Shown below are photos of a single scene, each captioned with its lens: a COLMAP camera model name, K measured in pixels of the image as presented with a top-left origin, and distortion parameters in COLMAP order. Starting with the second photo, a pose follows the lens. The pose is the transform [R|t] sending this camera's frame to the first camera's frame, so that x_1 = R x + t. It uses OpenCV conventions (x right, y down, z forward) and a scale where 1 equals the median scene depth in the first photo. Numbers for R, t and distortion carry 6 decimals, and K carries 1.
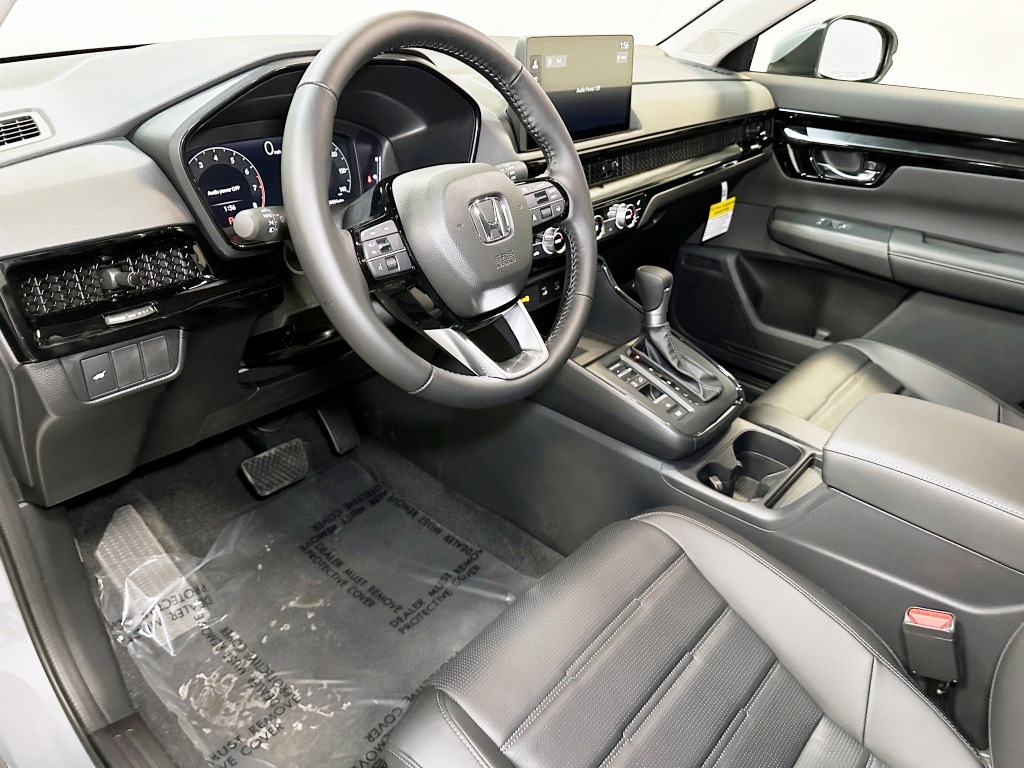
lens RADIAL K [[726.4, 0, 487.8], [0, 726.4, 382.7], [0, 0, 1]] dist [0.014620, -0.030180]
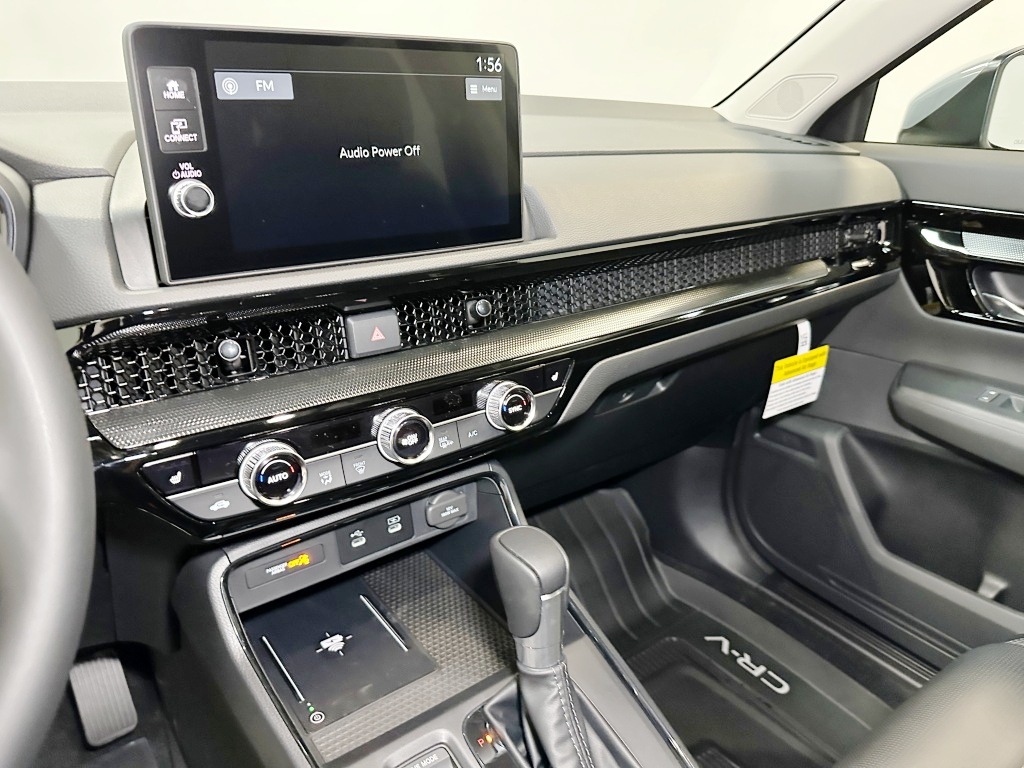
lens RADIAL K [[726.4, 0, 495.7], [0, 726.4, 396.4], [0, 0, 1]] dist [0.014620, -0.030180]
pose [[0.976262, 0.054590, -0.209602, 0.210805], [-0.076624, 0.992185, -0.098477, -0.140914], [0.202588, 0.112200, 0.972815, 0.391740]]
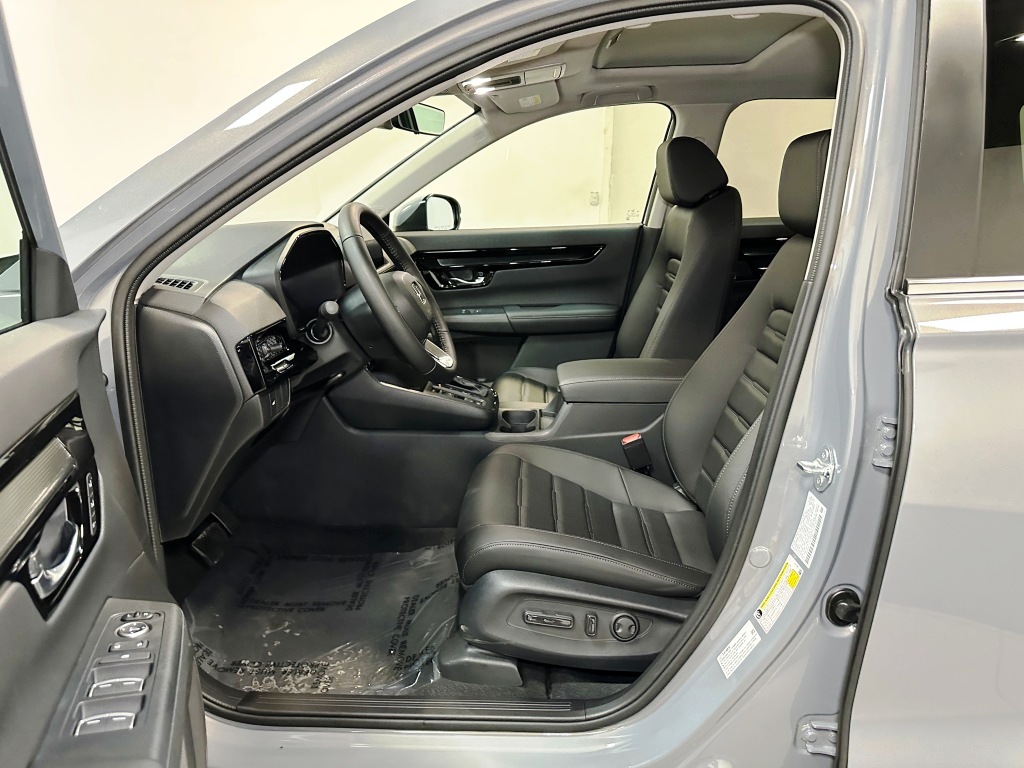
lens RADIAL K [[726.4, 0, 507.7], [0, 726.4, 380.2], [0, 0, 1]] dist [0.014620, -0.030180]
pose [[0.773660, -0.217630, 0.595052, -0.467787], [0.346668, 0.931511, -0.110038, 0.135186], [-0.530350, 0.291417, 0.796119, -0.297780]]
